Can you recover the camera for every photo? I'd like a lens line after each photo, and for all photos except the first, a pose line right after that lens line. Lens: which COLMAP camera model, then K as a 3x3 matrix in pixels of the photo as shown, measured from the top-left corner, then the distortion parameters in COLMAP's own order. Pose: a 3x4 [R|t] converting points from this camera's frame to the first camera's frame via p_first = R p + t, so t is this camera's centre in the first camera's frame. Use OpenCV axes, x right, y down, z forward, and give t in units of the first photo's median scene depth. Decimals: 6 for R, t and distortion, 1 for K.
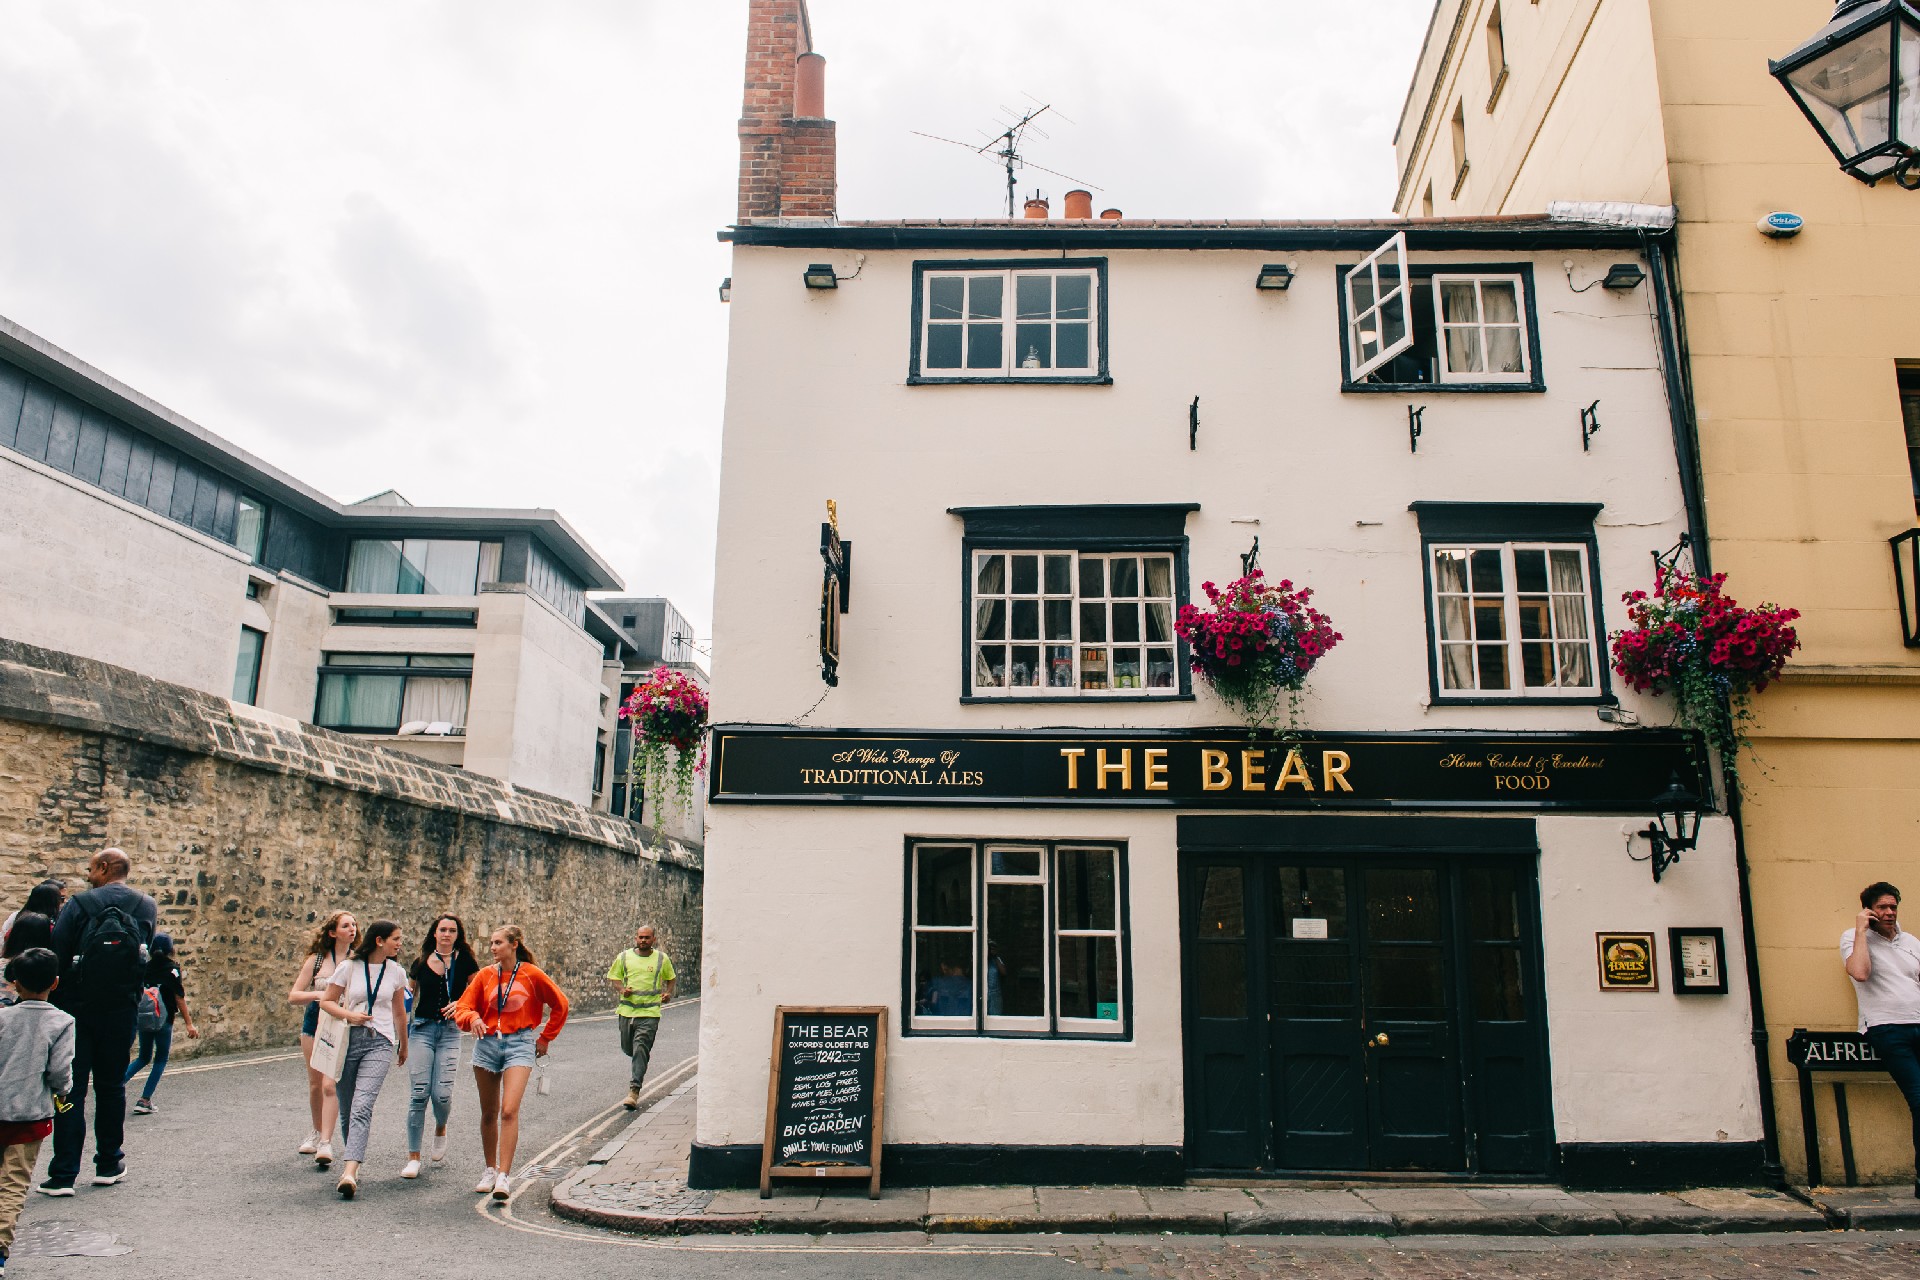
lens RADIAL K [[1357.0, 0, 960.0], [0, 1357.0, 640.0], [0, 0, 1]] dist [-0.010421, -0.024889]
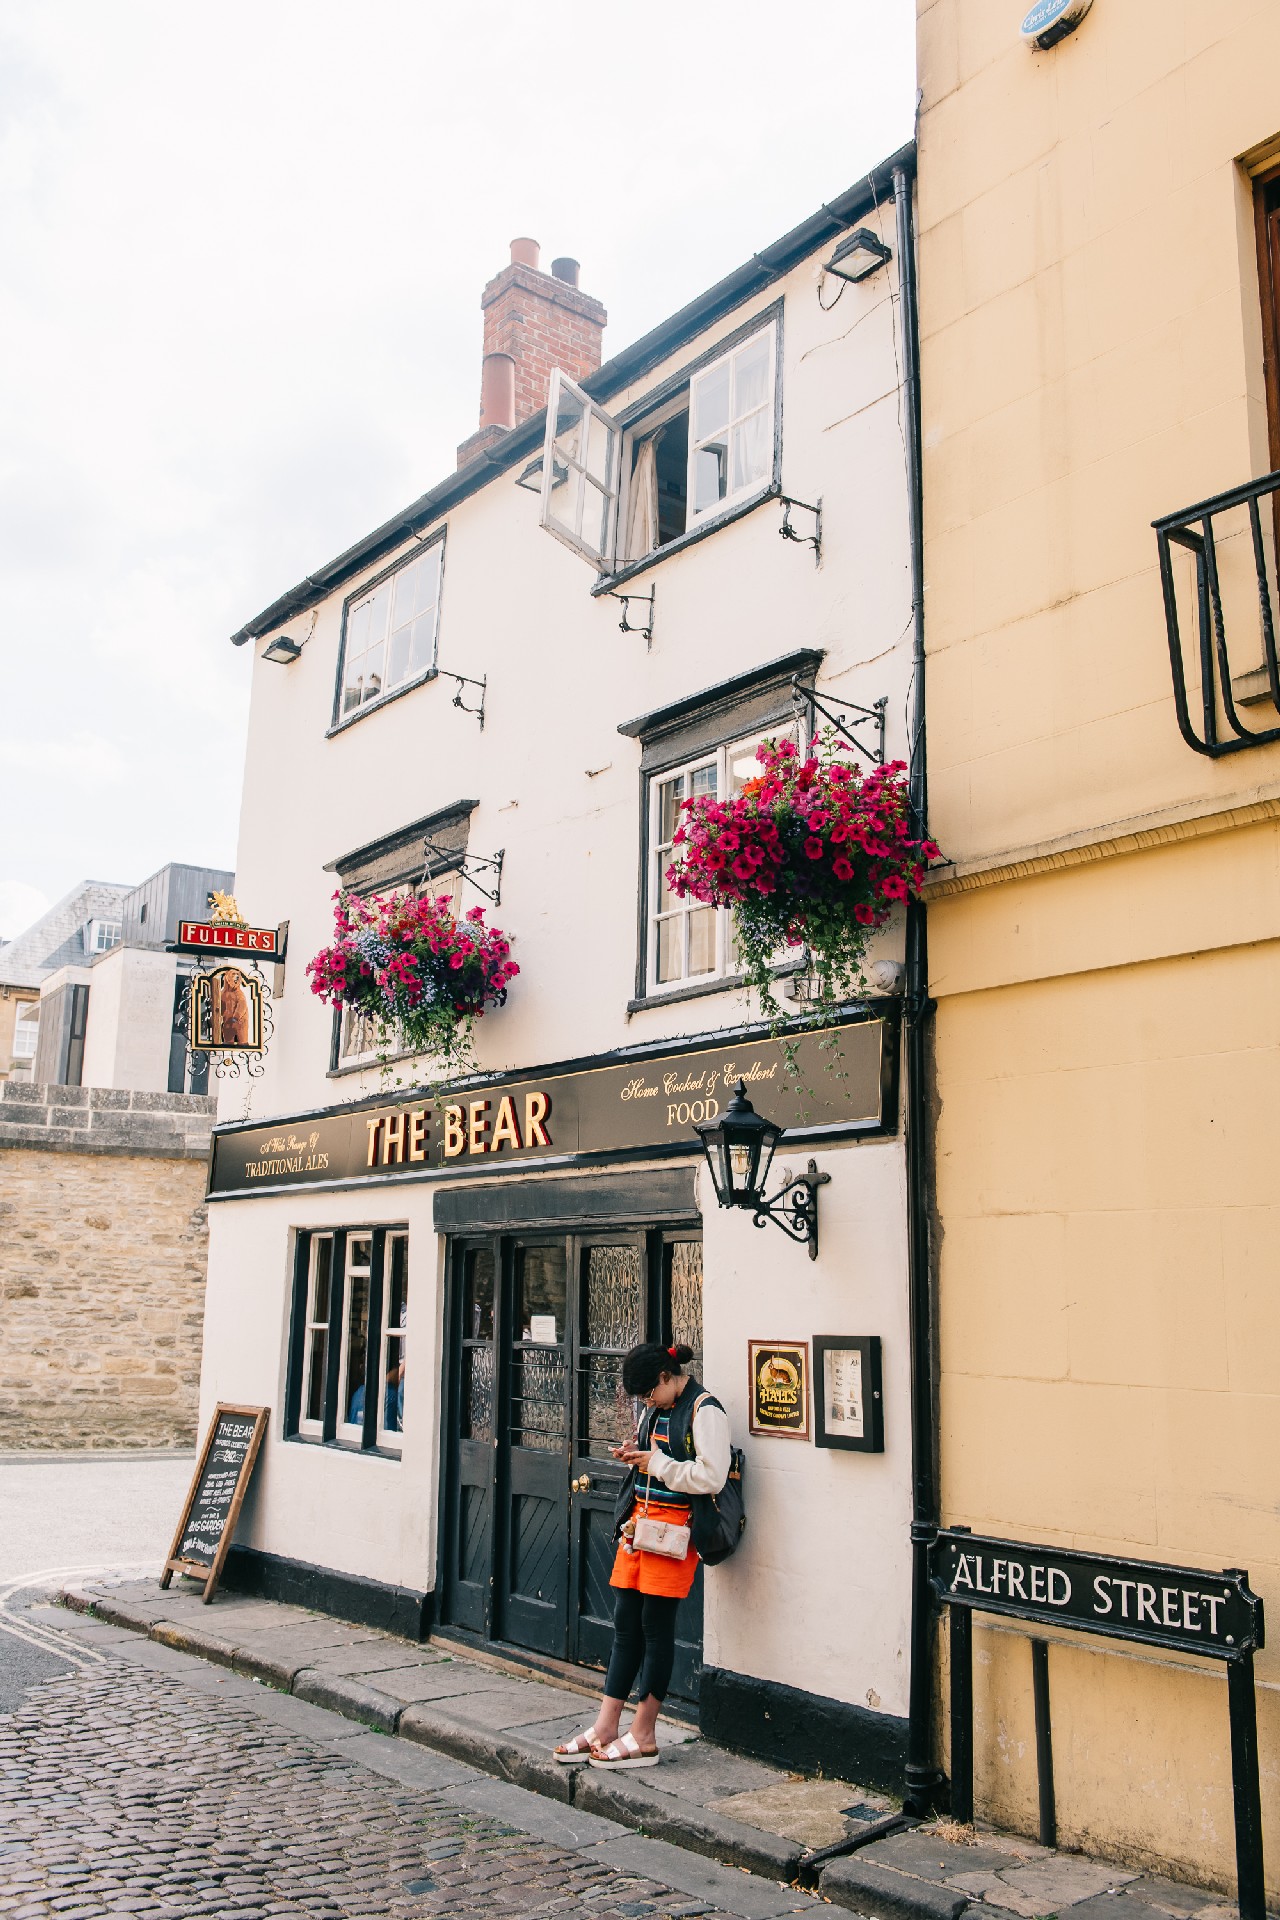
lens RADIAL K [[1669.9, 0, 640.0], [0, 1669.9, 960.0], [0, 0, 1]] dist [-0.006807, -0.002975]
pose [[0.628288, -0.161380, -0.761059, 1.022882], [0.160320, 0.984110, -0.076326, 0.089081], [0.761283, -0.074058, 0.644176, 0.452905]]
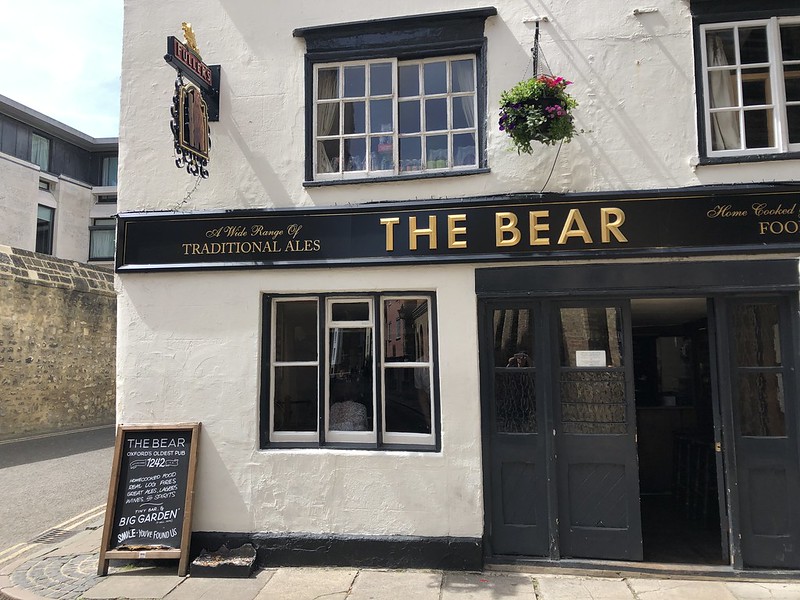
lens RADIAL K [[641.3, 0, 398.6], [0, 641.3, 288.6], [0, 0, 1]] dist [0.067710, -0.089162]
pose [[0.992046, -0.033219, -0.121412, 0.160074], [0.046186, 0.993336, 0.105600, 0.083113], [0.117095, -0.110367, 0.986969, 0.422655]]
